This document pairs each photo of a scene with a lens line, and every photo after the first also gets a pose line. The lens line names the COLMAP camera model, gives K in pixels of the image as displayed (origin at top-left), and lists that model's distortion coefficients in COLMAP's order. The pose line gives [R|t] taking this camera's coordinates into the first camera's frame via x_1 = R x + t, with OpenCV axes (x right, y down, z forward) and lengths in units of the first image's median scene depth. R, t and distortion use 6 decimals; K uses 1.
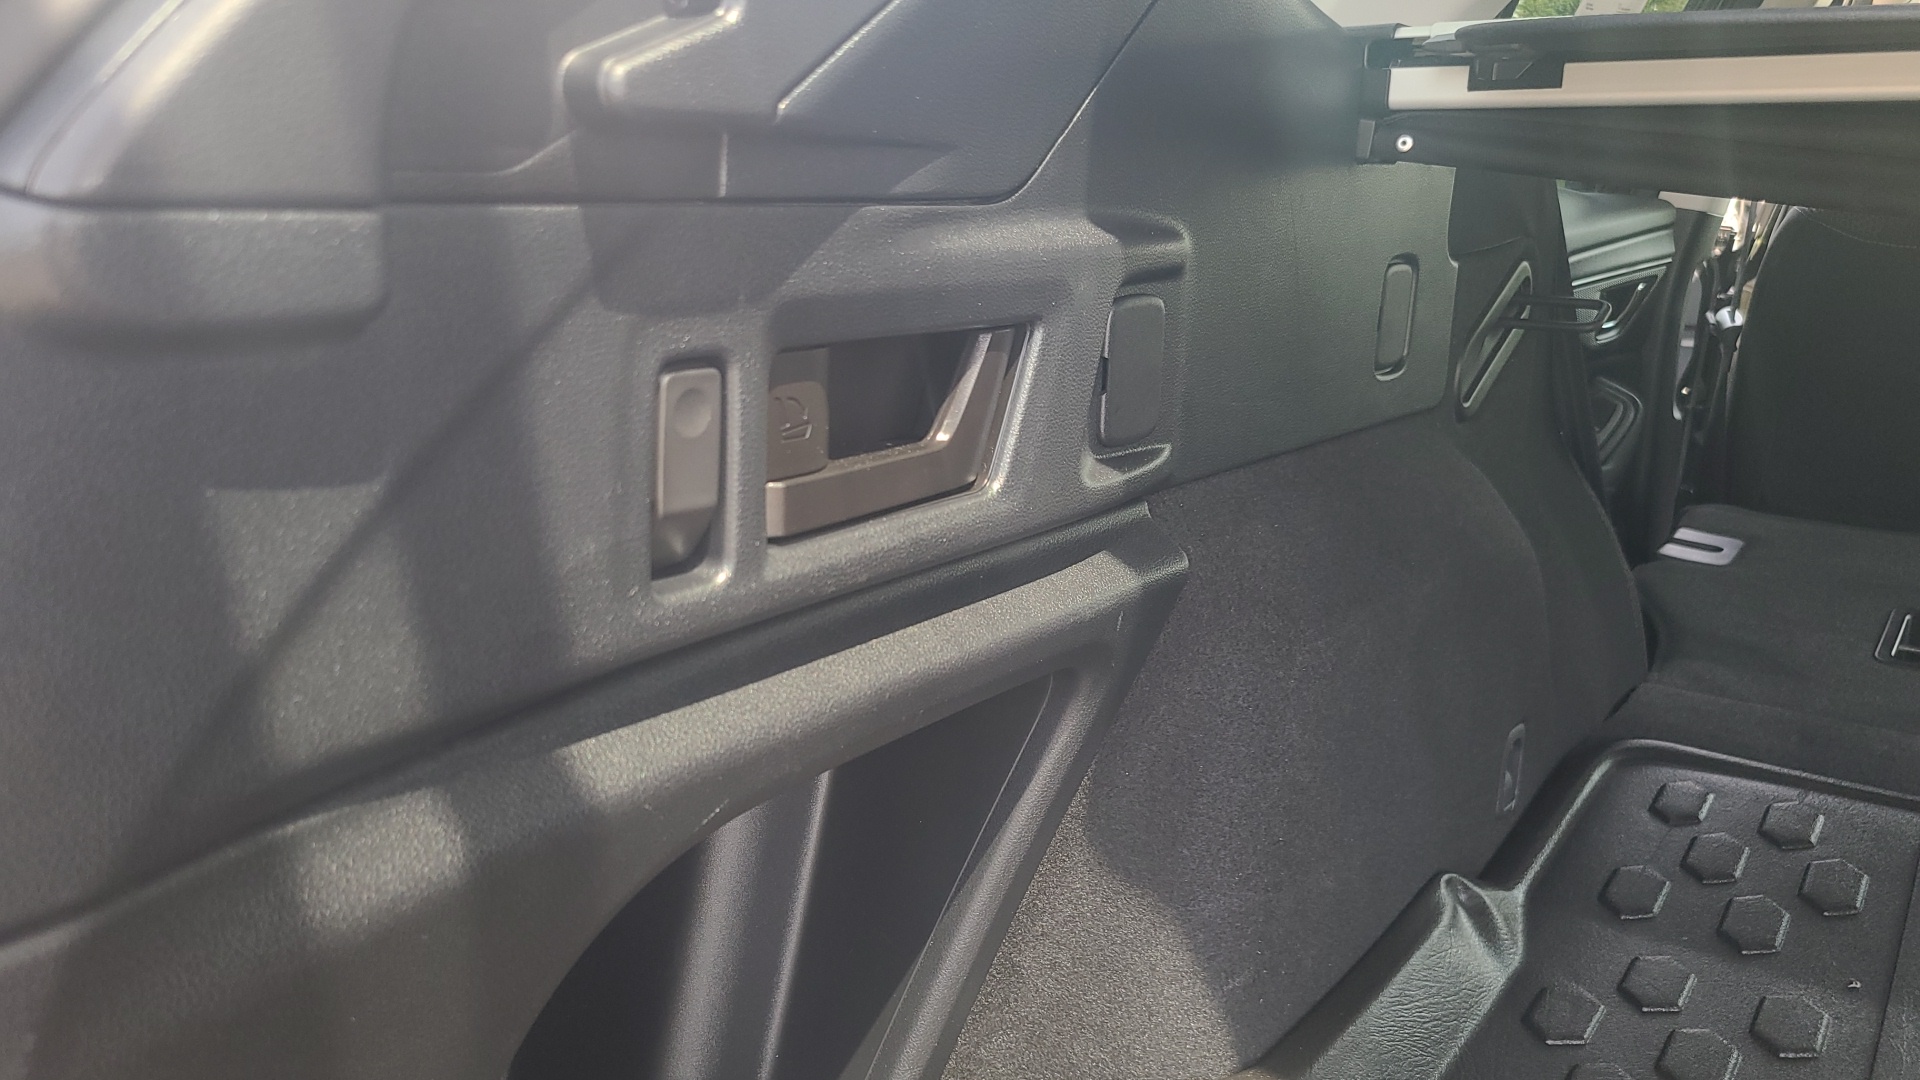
lens RADIAL K [[1440.5, 0, 962.3], [0, 1440.5, 540.3], [0, 0, 1]] dist [0.035247, -0.026988]
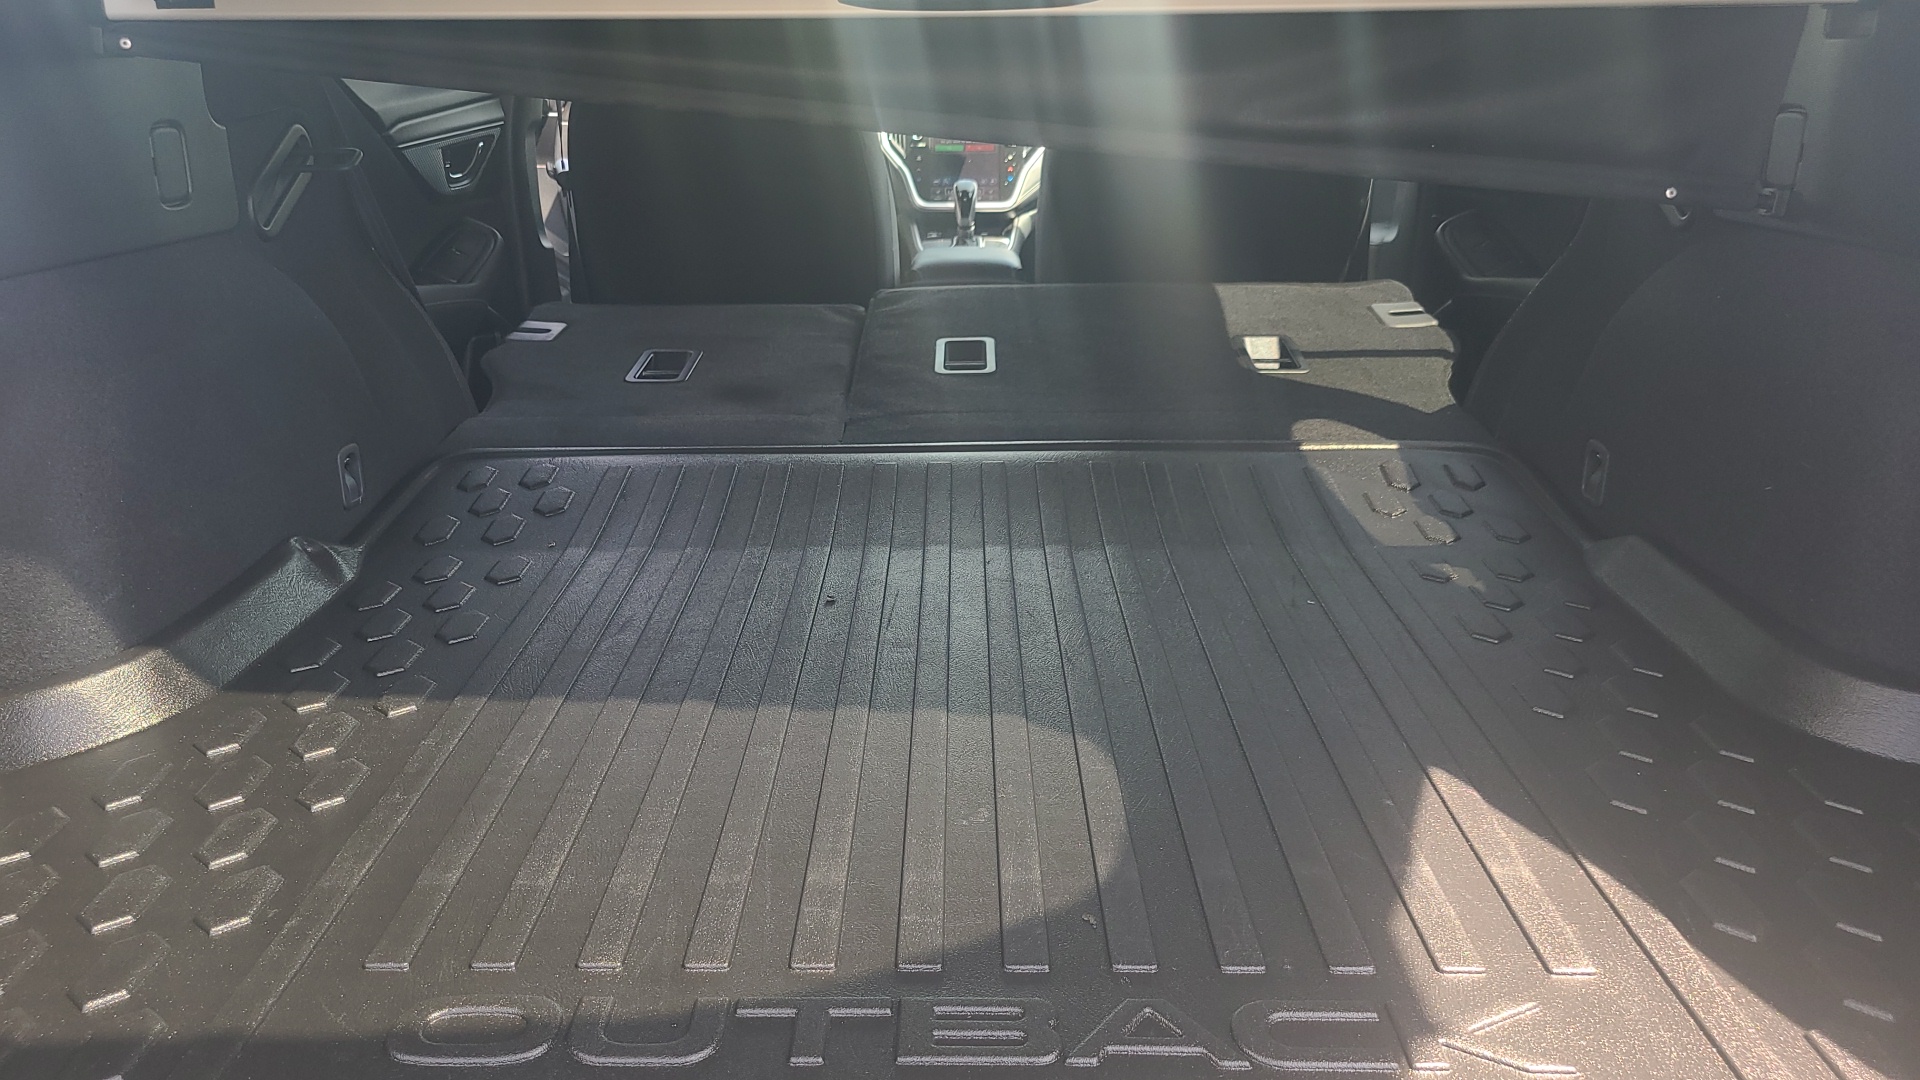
lens RADIAL K [[1440.5, 0, 956.7], [0, 1440.5, 536.0], [0, 0, 1]] dist [0.035247, -0.026988]
pose [[0.813445, -0.204086, 0.544661, 0.059160], [0.162589, 0.978876, 0.123963, 0.126666], [-0.558455, -0.012281, 0.829444, -0.525181]]
